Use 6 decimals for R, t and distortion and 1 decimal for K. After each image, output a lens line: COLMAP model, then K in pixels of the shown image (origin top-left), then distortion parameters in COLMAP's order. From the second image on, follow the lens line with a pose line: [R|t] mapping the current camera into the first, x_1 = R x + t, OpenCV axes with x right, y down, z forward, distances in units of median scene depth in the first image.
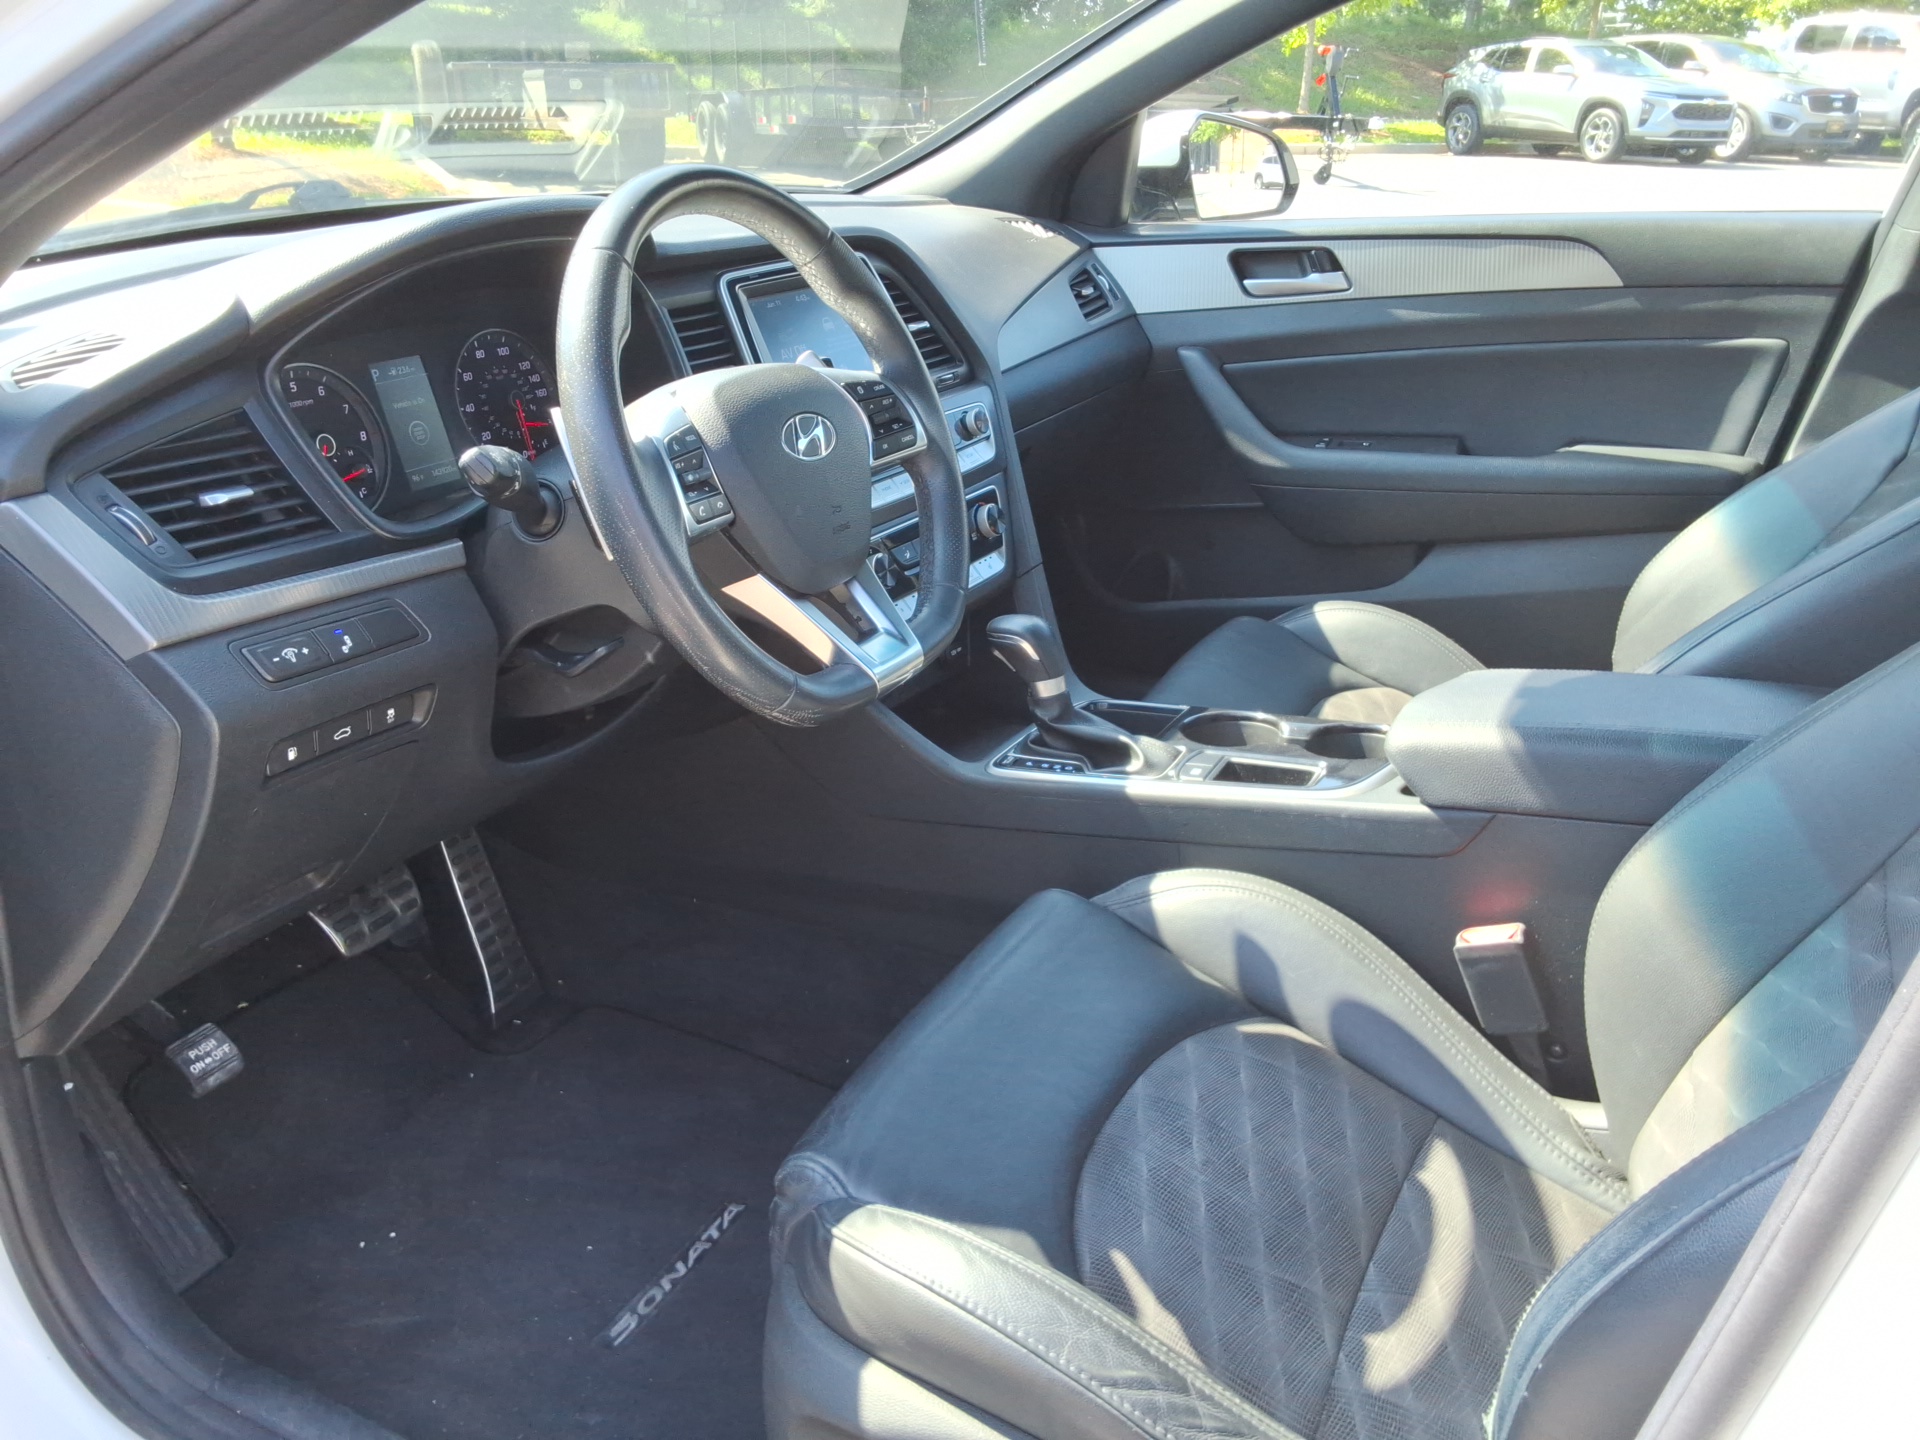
lens RADIAL K [[1527.6, 0, 957.7], [0, 1527.6, 696.0], [0, 0, 1]] dist [-0.000338, -0.007162]
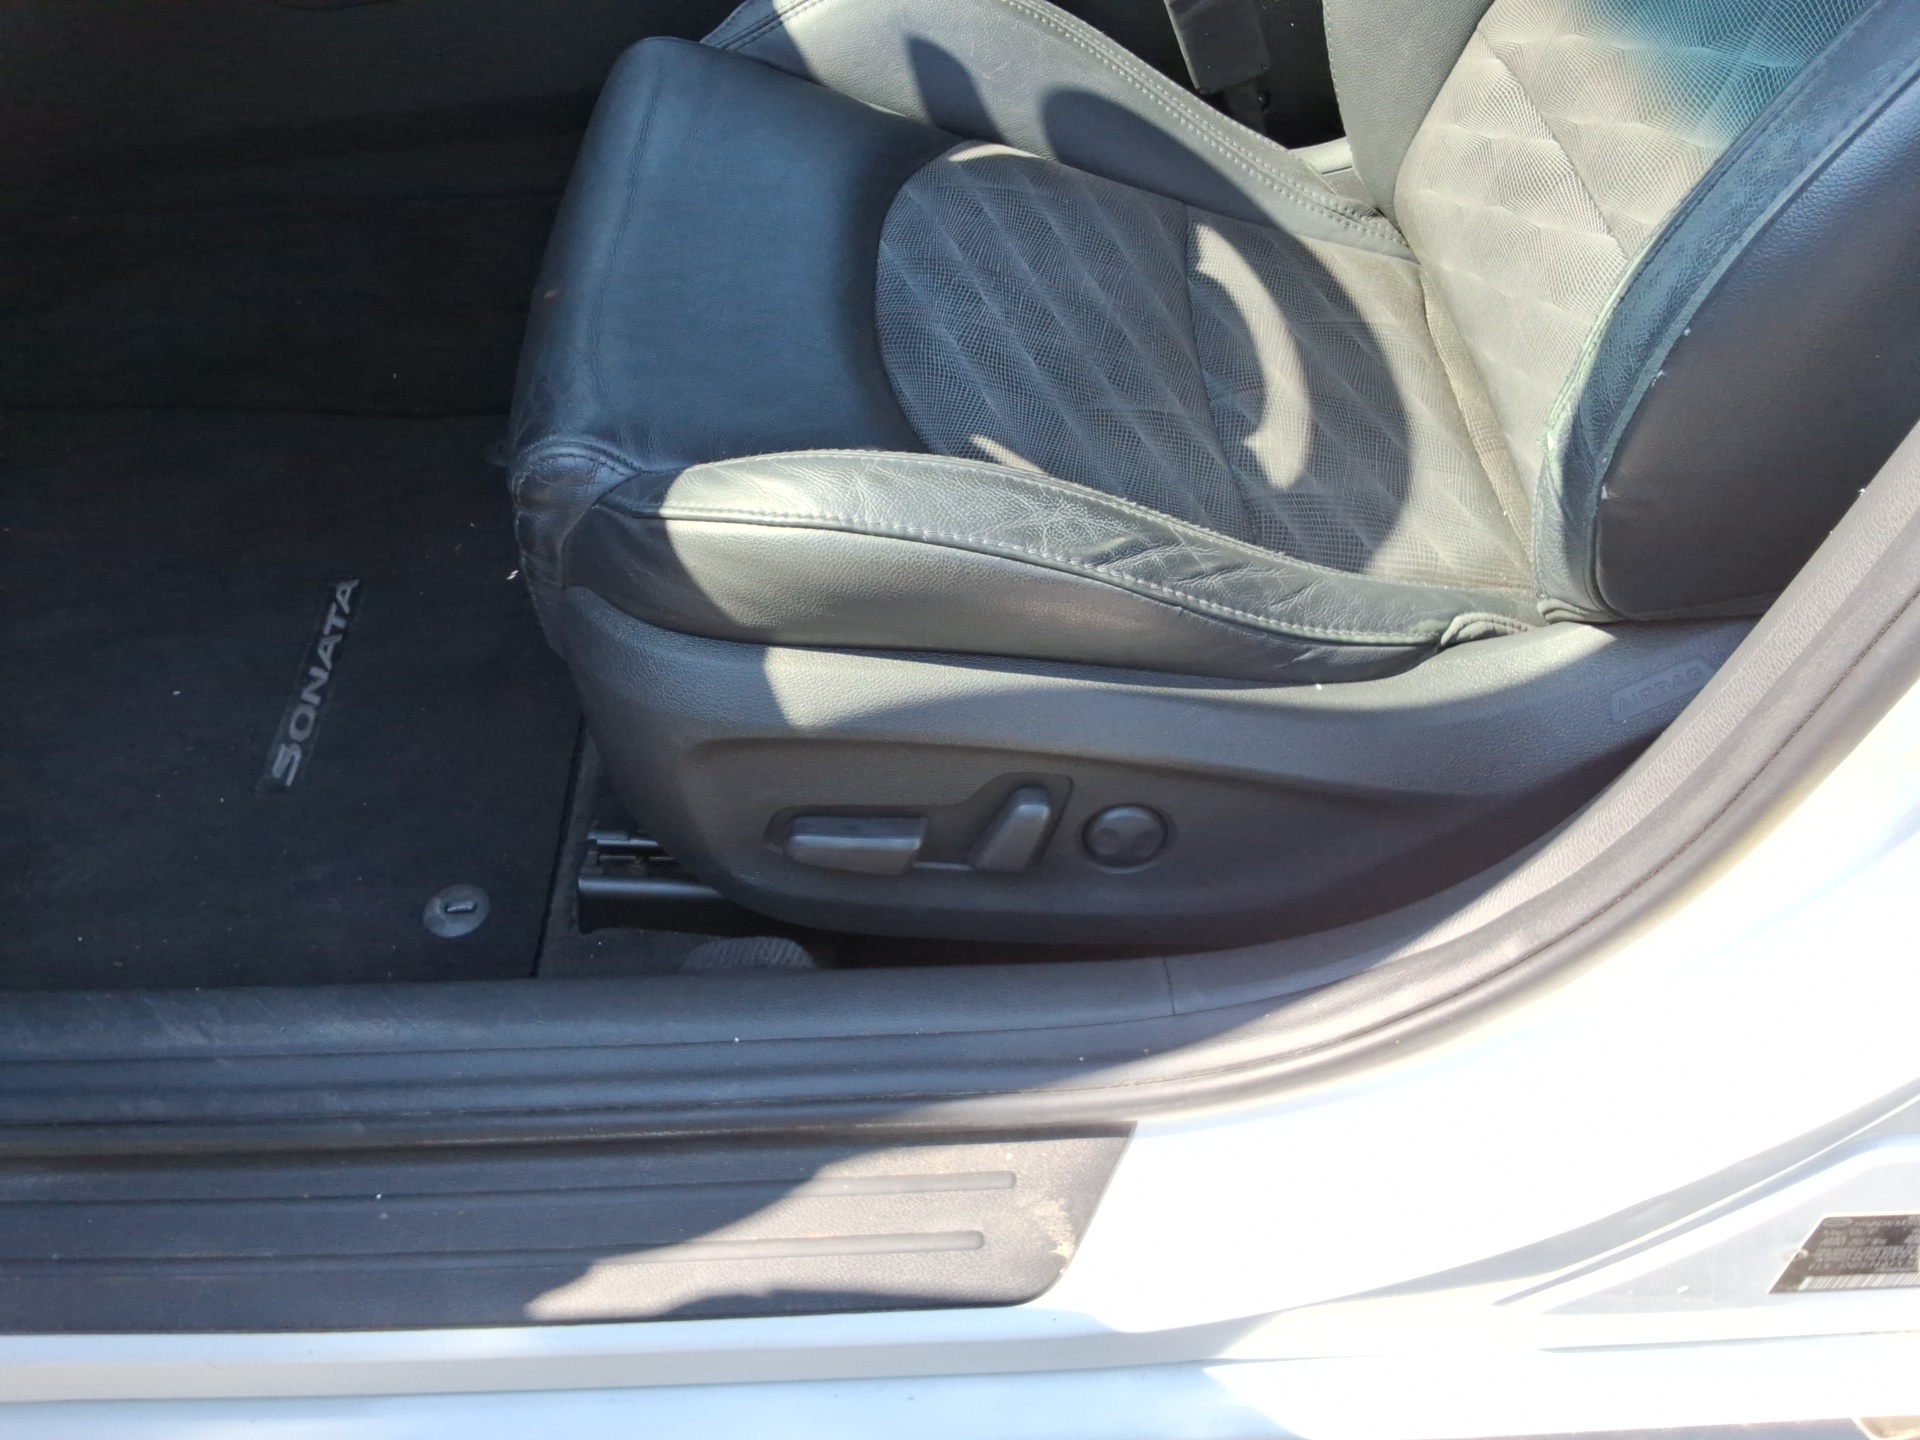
lens RADIAL K [[1533.3, 0, 971.7], [0, 1533.3, 701.5], [0, 0, 1]] dist [0.129349, -0.219810]
pose [[0.881013, -0.352811, 0.315183, -0.186704], [0.175901, 0.862744, 0.474058, 0.093265], [-0.439175, -0.362210, 0.822149, 0.264645]]
